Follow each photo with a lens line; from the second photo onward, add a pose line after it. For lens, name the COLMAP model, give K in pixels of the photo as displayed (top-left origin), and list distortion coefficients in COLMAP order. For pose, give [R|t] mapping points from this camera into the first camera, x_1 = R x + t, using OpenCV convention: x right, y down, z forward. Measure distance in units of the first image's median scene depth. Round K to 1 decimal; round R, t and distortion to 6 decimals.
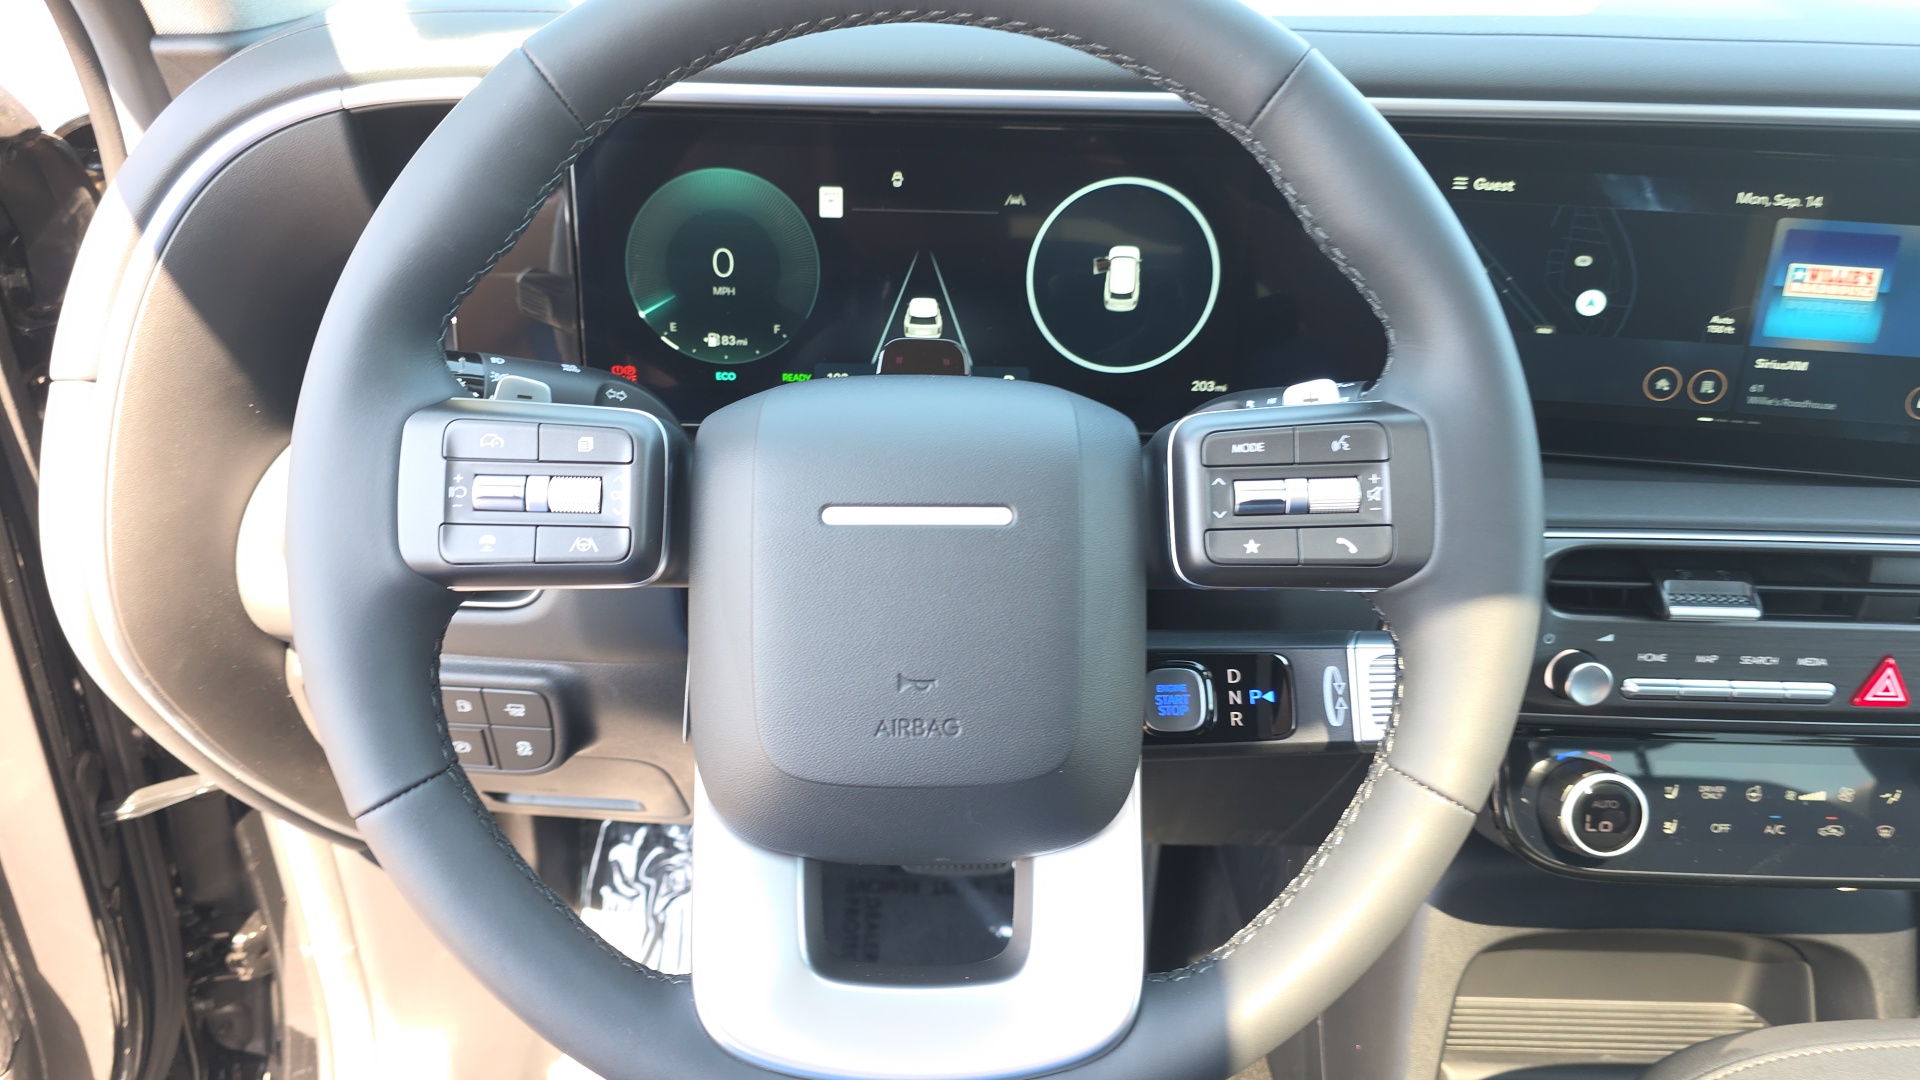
lens RADIAL K [[1306.6, 0, 923.5], [0, 1306.6, 539.6], [0, 0, 1]] dist [0.005856, -0.022626]
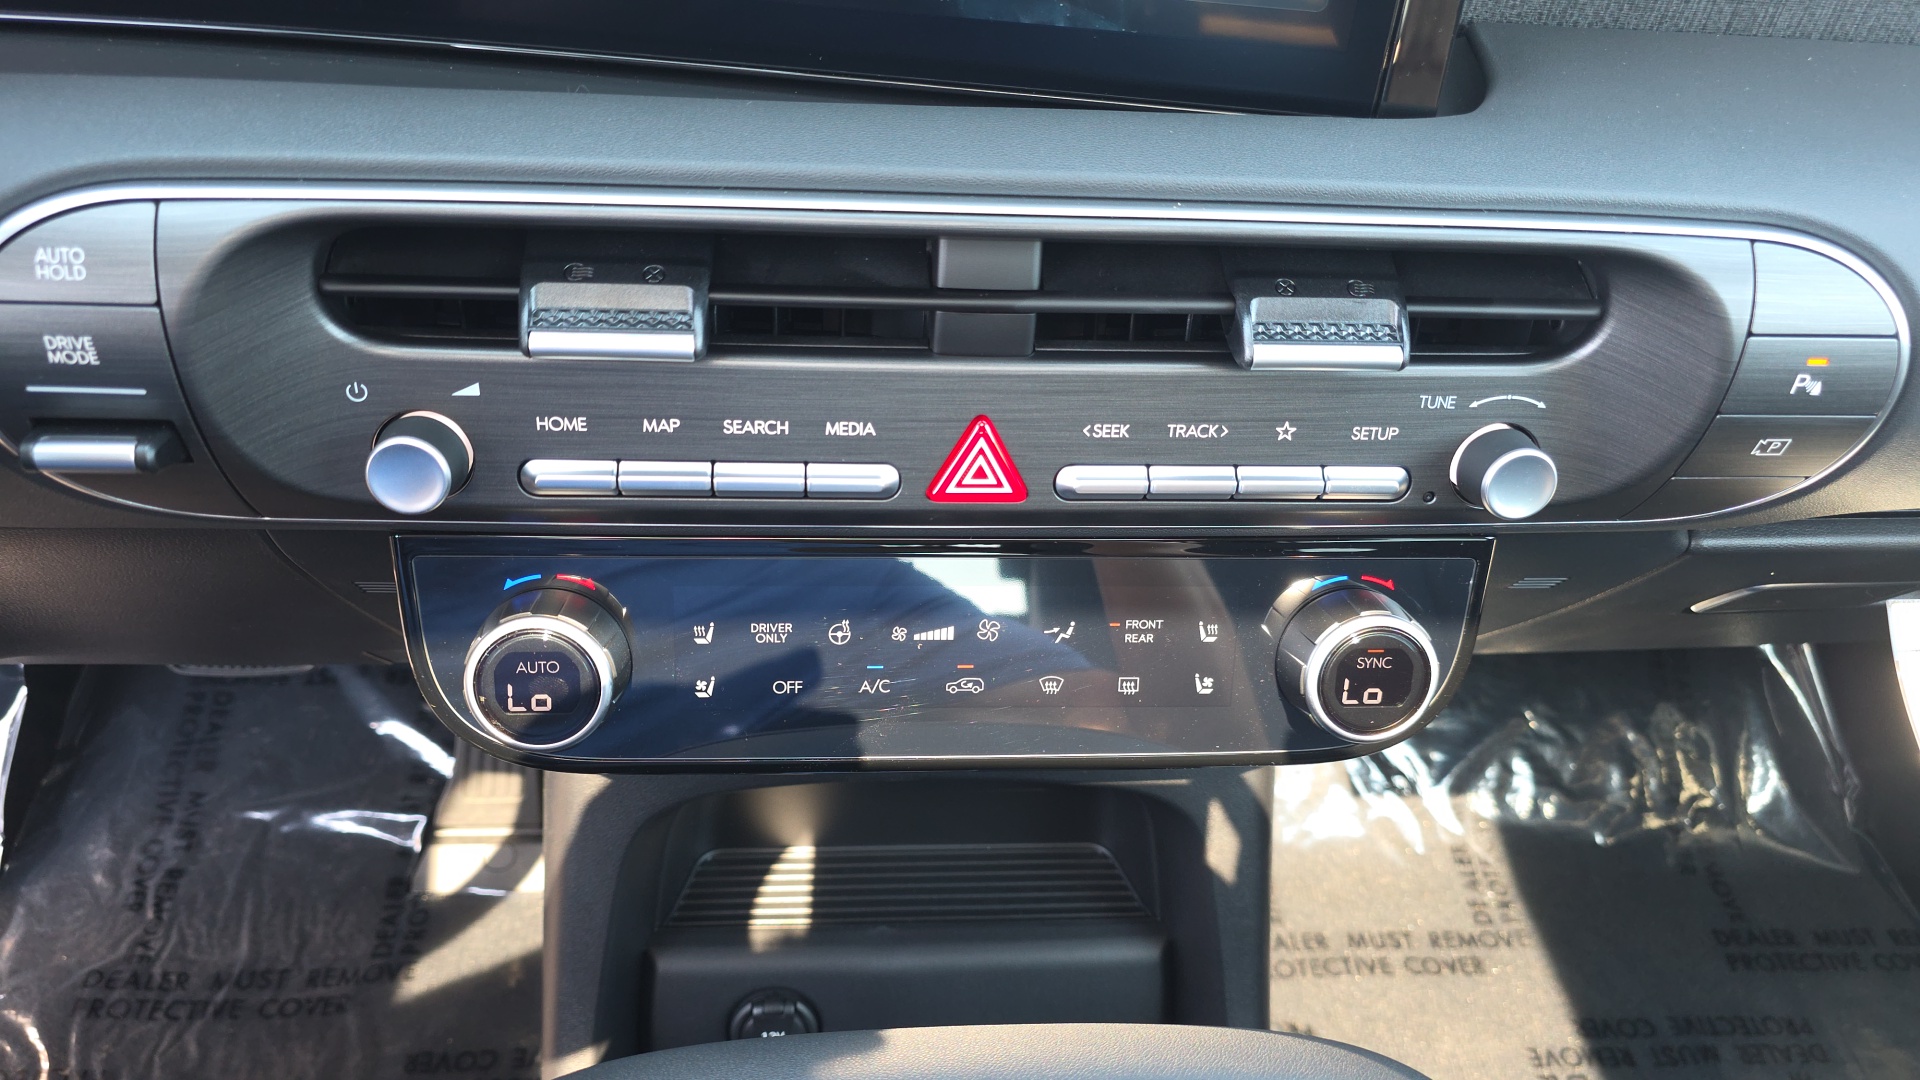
lens RADIAL K [[1314.6, 0, 949.9], [0, 1314.6, 555.8], [0, 0, 1]] dist [0.062582, -0.064090]
pose [[0.995293, -0.024829, 0.093678, 0.669516], [0.001763, 0.971103, 0.238654, 0.009972], [-0.096896, -0.237366, 0.966576, 0.421186]]
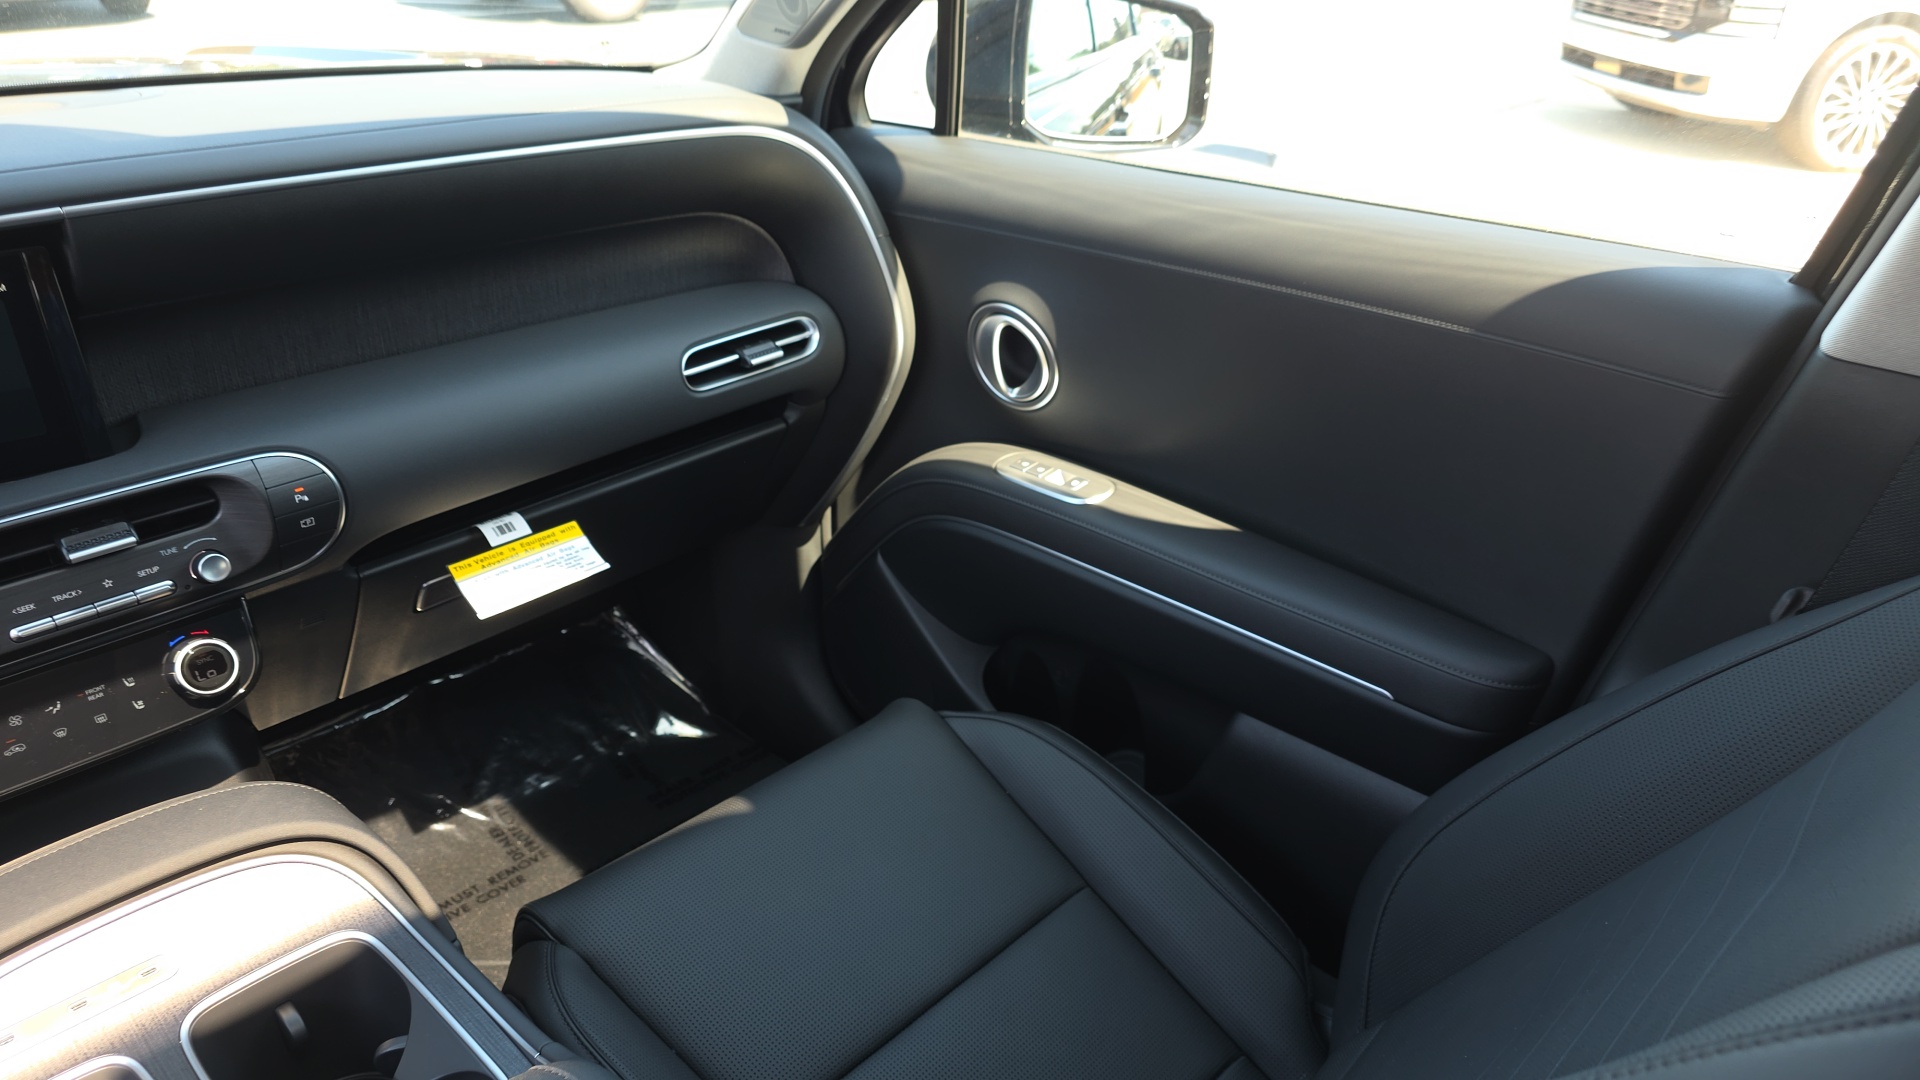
lens RADIAL K [[1294.6, 0, 979.9], [0, 1294.6, 550.4], [0, 0, 1]] dist [0.053273, -0.062056]
pose [[0.671385, -0.346999, 0.654855, 0.583650], [0.336253, 0.930057, 0.148085, 0.176332], [-0.660437, 0.120775, 0.741105, -0.757219]]
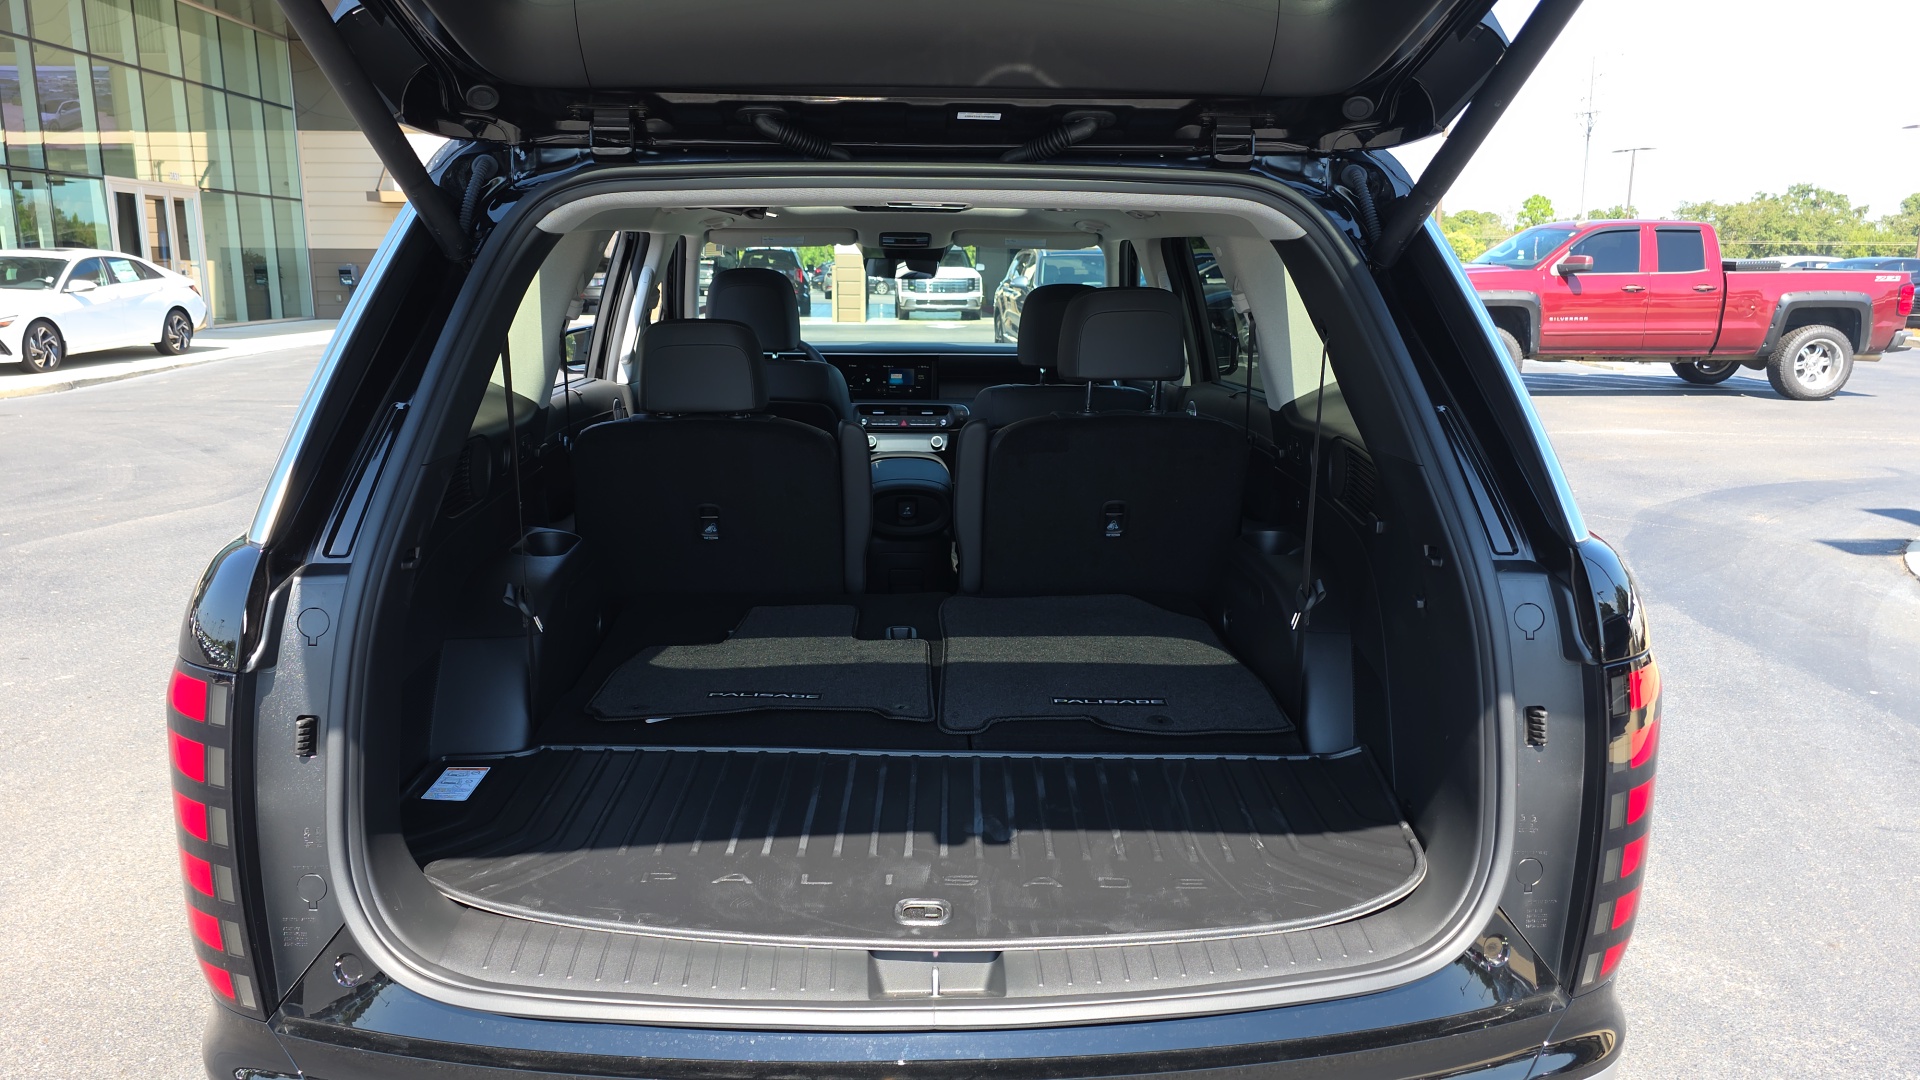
lens RADIAL K [[1314.6, 0, 949.9], [0, 1314.6, 555.8], [0, 0, 1]] dist [0.062582, -0.064090]
pose [[0.998278, -0.026487, 0.052337, 0.579534], [0.039241, 0.964750, -0.260228, 2.973382], [-0.043599, 0.261833, 0.964128, -6.490164]]
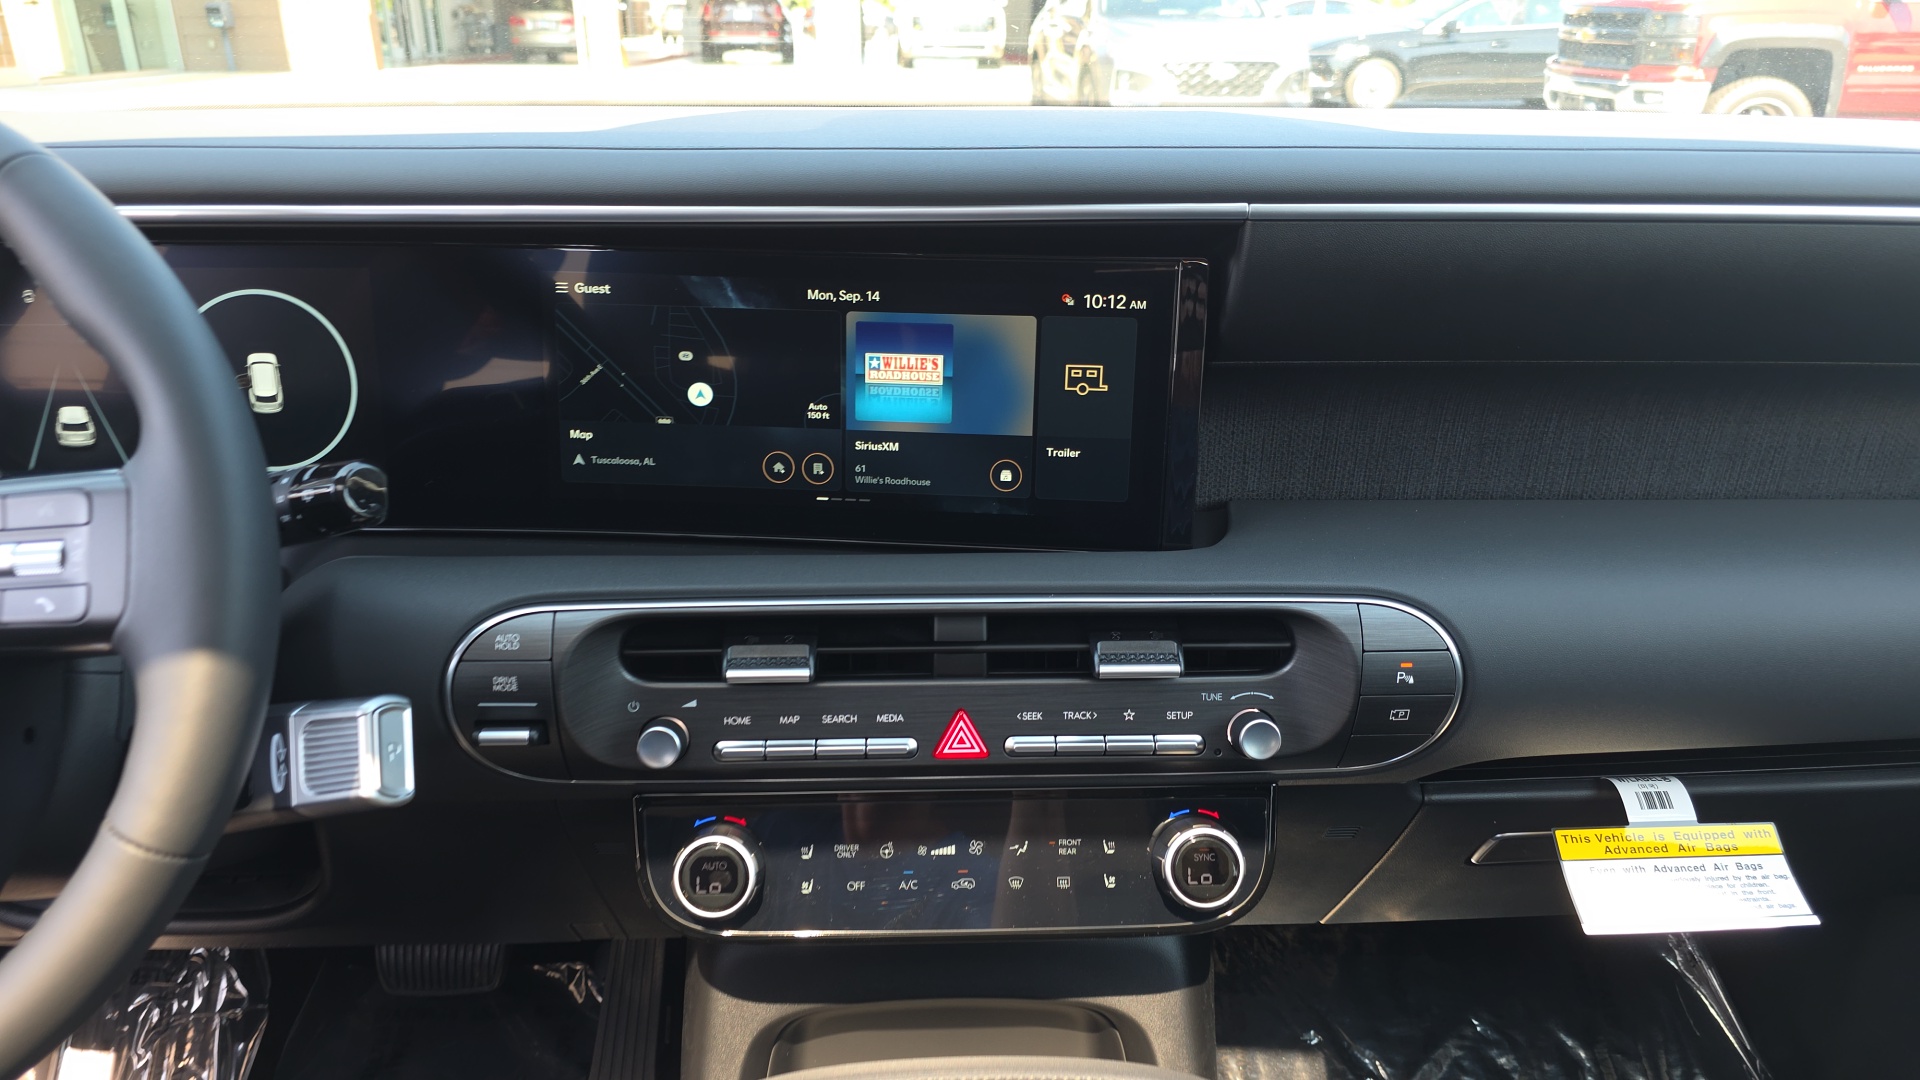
lens RADIAL K [[1337.5, 0, 958.2], [0, 1337.5, 570.3], [0, 0, 1]] dist [0.064501, -0.045465]
pose [[0.997738, -0.033949, 0.058017, 0.677716], [0.039045, 0.995258, -0.089093, 0.072662], [-0.054717, 0.091157, 0.994332, -0.103068]]
